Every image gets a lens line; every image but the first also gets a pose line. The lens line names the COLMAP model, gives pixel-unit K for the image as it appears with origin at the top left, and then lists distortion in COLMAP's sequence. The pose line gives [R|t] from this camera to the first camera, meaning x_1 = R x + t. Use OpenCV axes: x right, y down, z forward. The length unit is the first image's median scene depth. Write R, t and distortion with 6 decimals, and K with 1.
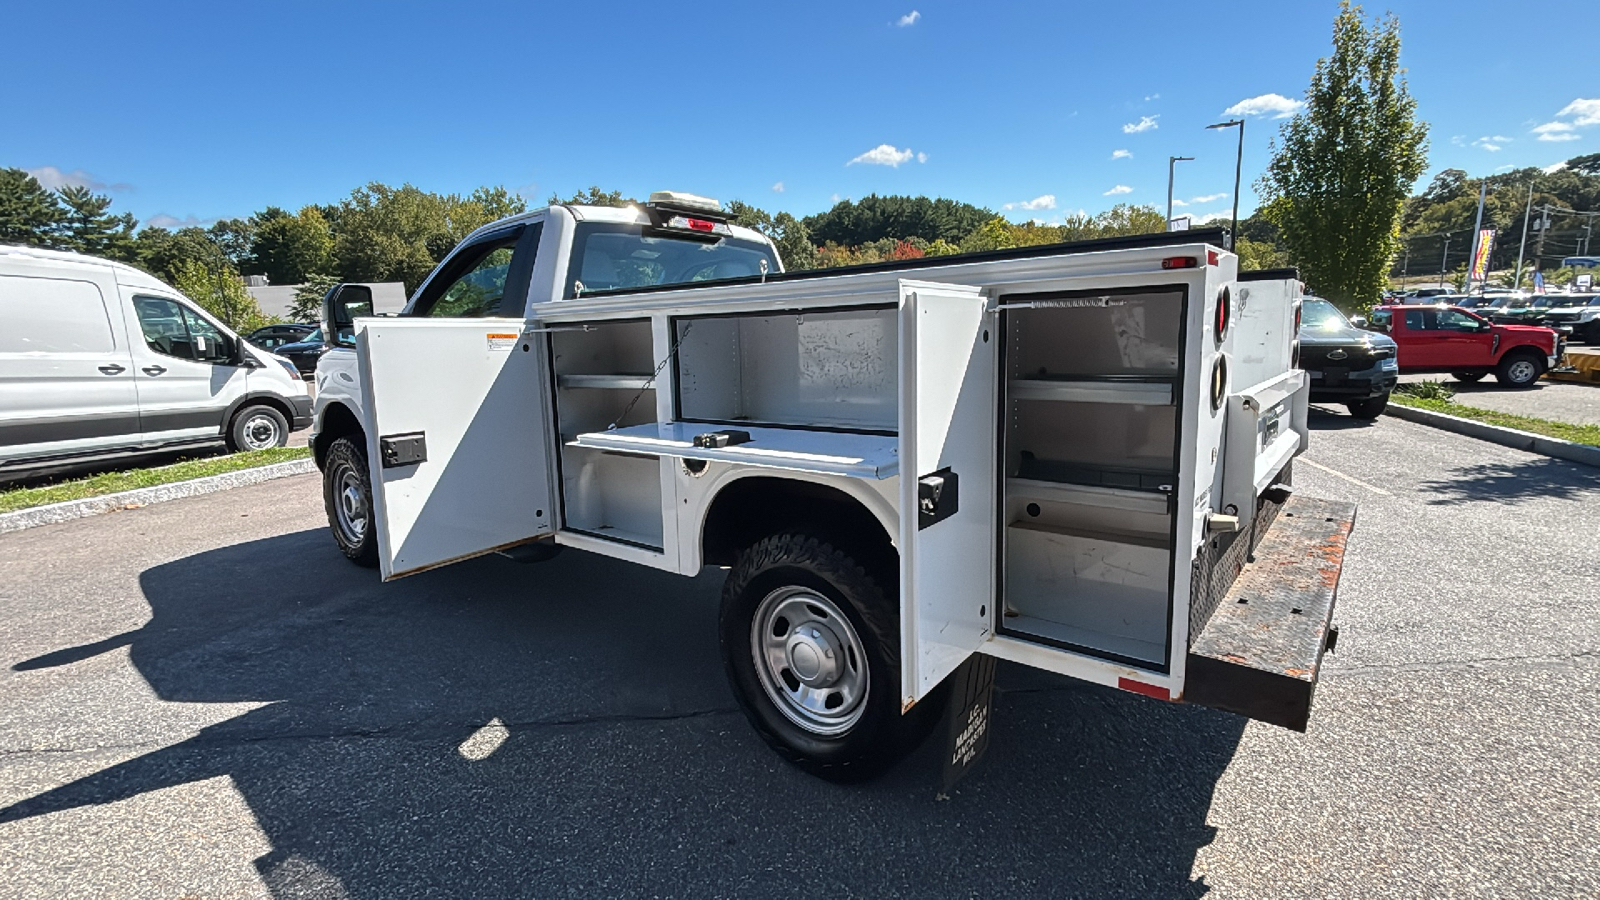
lens RADIAL K [[743.4, 0, 797.3], [0, 743.4, 444.5], [0, 0, 1]] dist [-0.003571, 0.004277]
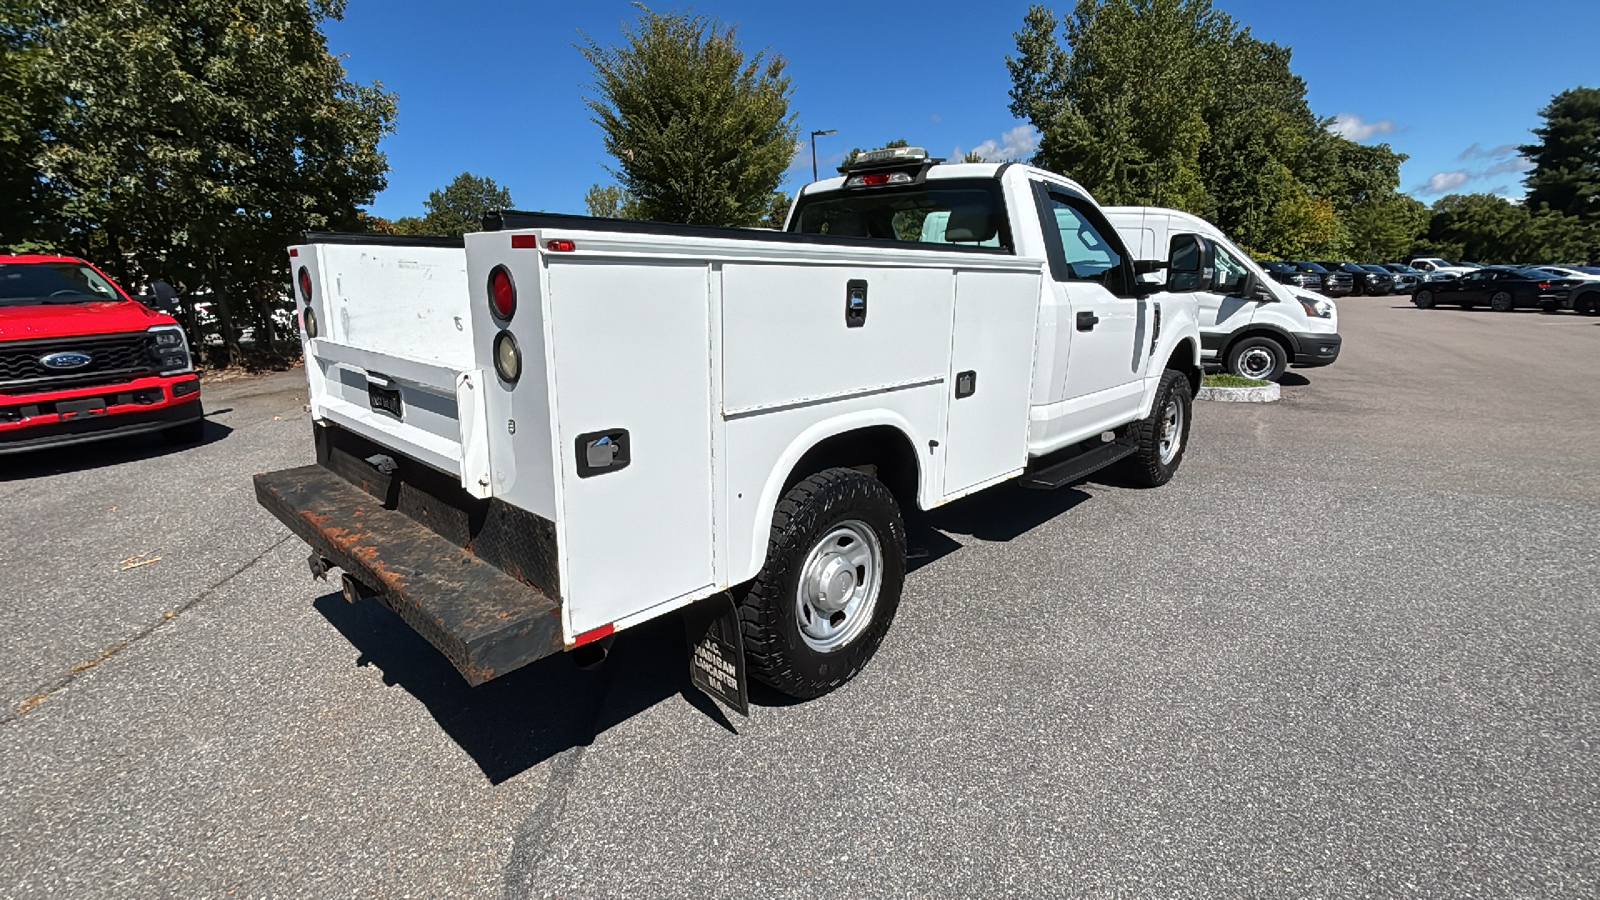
lens RADIAL K [[743.4, 0, 797.3], [0, 743.4, 444.5], [0, 0, 1]] dist [-0.003571, 0.004277]
pose [[-0.073306, 0.242682, -0.967332, 0.372028], [-0.147891, 0.956573, 0.251190, -0.069411], [0.986283, 0.161474, -0.034232, 0.373356]]
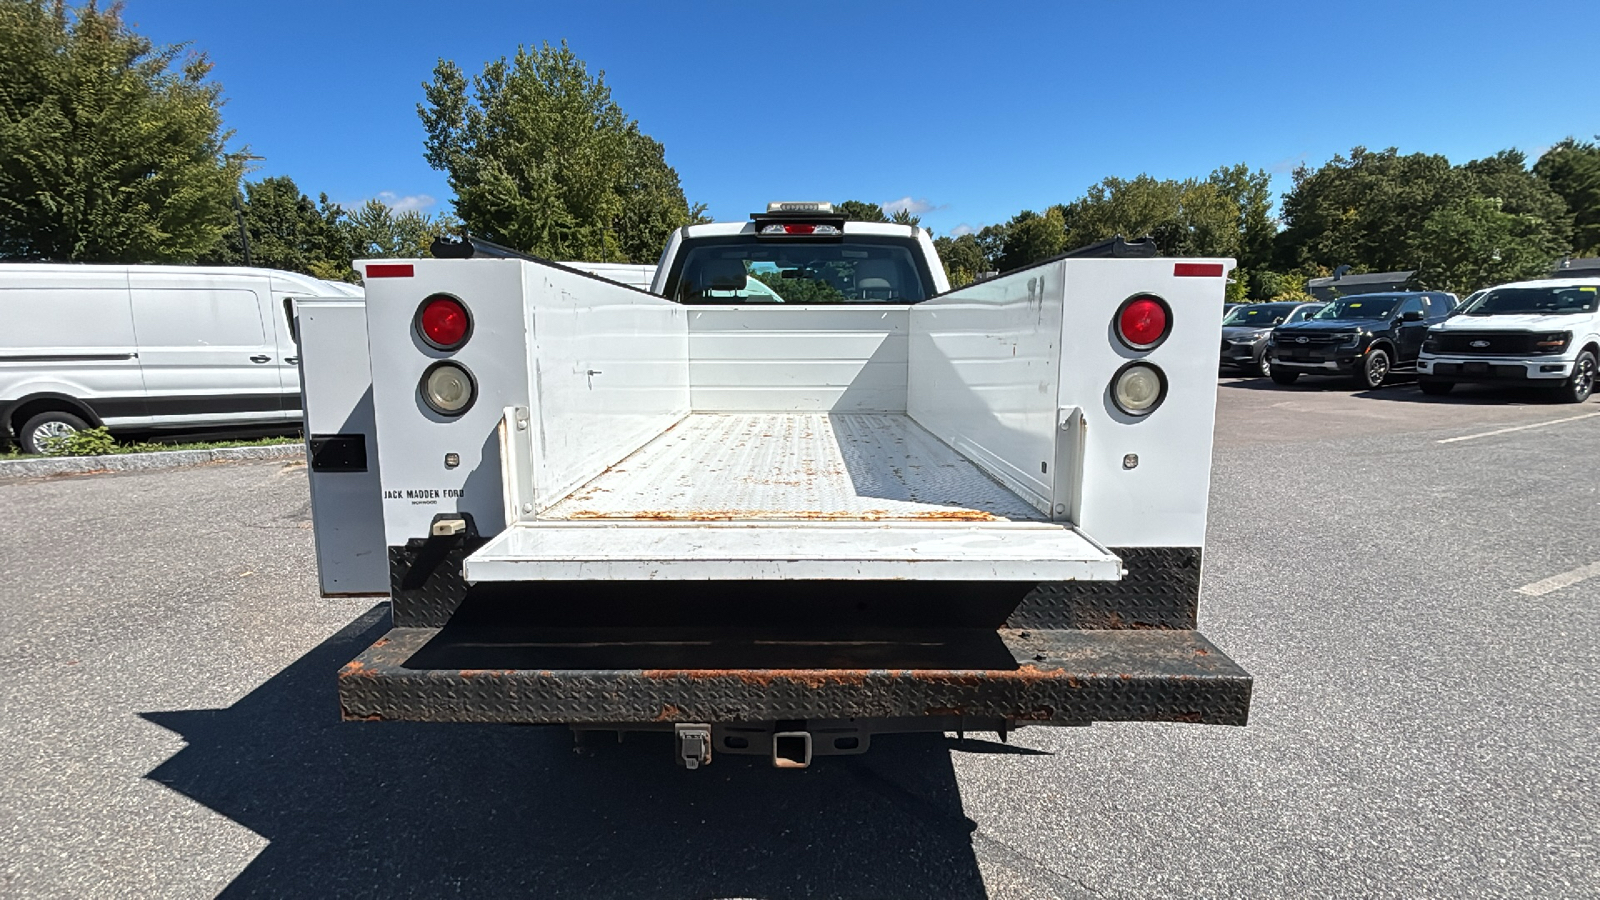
lens RADIAL K [[743.4, 0, 797.3], [0, 743.4, 444.5], [0, 0, 1]] dist [-0.003571, 0.004277]
pose [[0.619997, 0.137790, -0.772410, 0.284131], [-0.125168, 0.989221, 0.075997, -0.024742], [0.774556, 0.049563, 0.630561, 0.125626]]
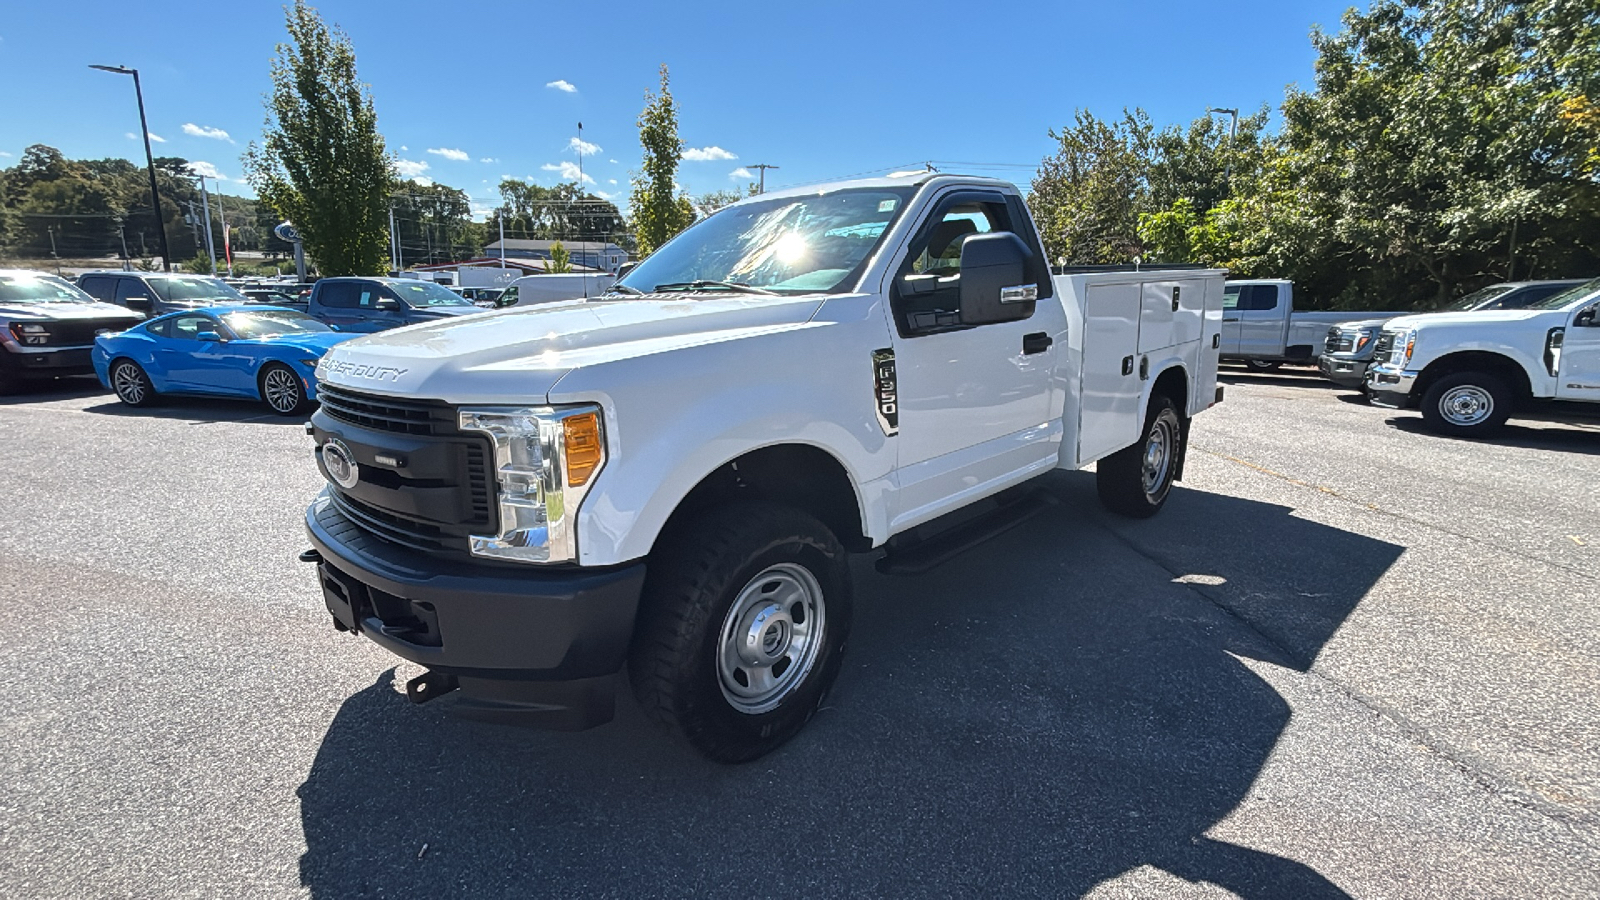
lens RADIAL K [[743.4, 0, 797.3], [0, 743.4, 444.5], [0, 0, 1]] dist [-0.003571, 0.004277]
pose [[0.084119, -0.187460, 0.978664, -0.501901], [0.171038, 0.970285, 0.171154, -0.063719], [-0.981667, 0.152992, 0.113682, 0.419682]]
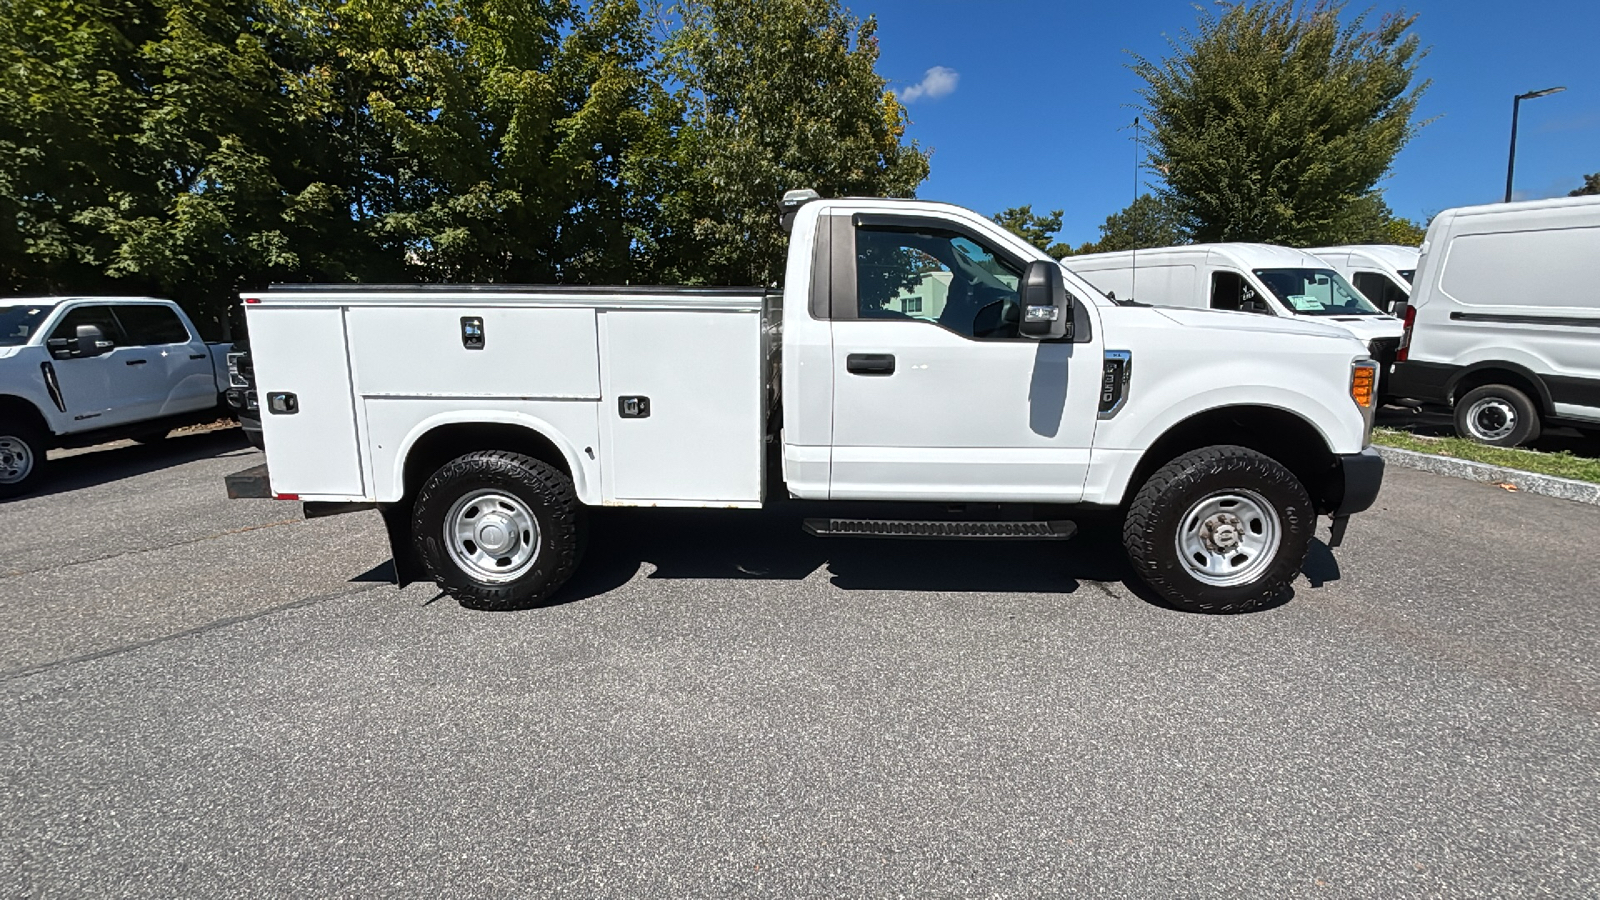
lens RADIAL K [[743.4, 0, 797.3], [0, 743.4, 444.5], [0, 0, 1]] dist [-0.003571, 0.004277]
pose [[-0.802455, 0.140727, -0.579881, 0.210508], [-0.068944, 0.943419, 0.324358, -0.129844], [0.592716, 0.300262, -0.747349, 0.743361]]
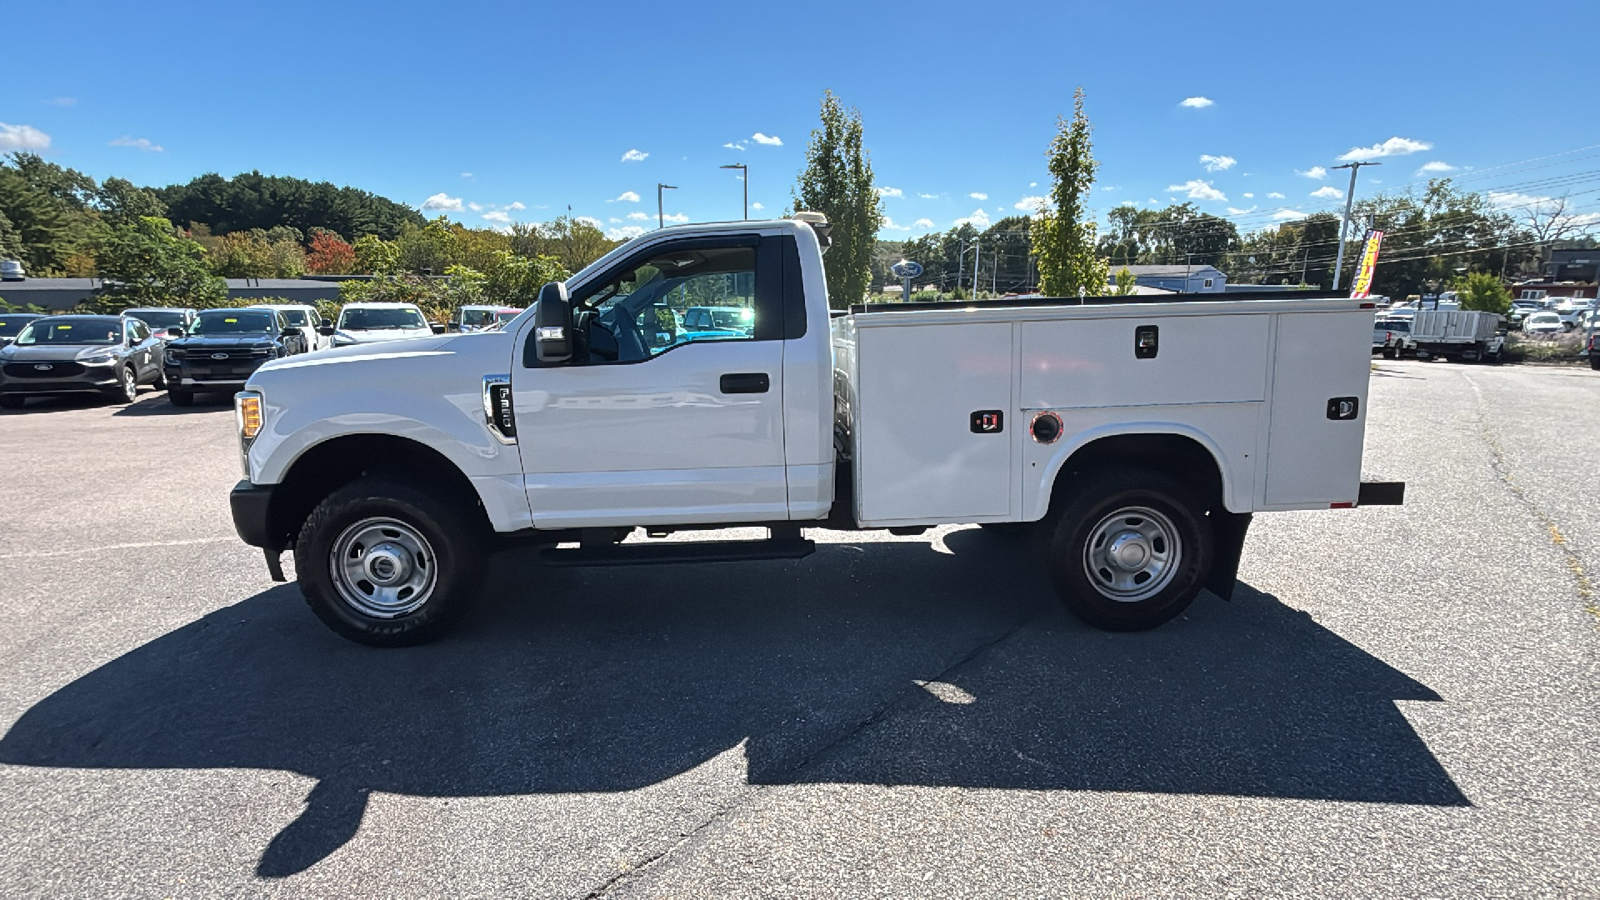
lens RADIAL K [[743.4, 0, 797.3], [0, 743.4, 444.5], [0, 0, 1]] dist [-0.003571, 0.004277]
pose [[0.750512, -0.096708, 0.653743, -0.355924], [0.101908, 0.994338, 0.030099, -0.011359], [-0.652952, 0.044031, 0.756118, 0.070240]]
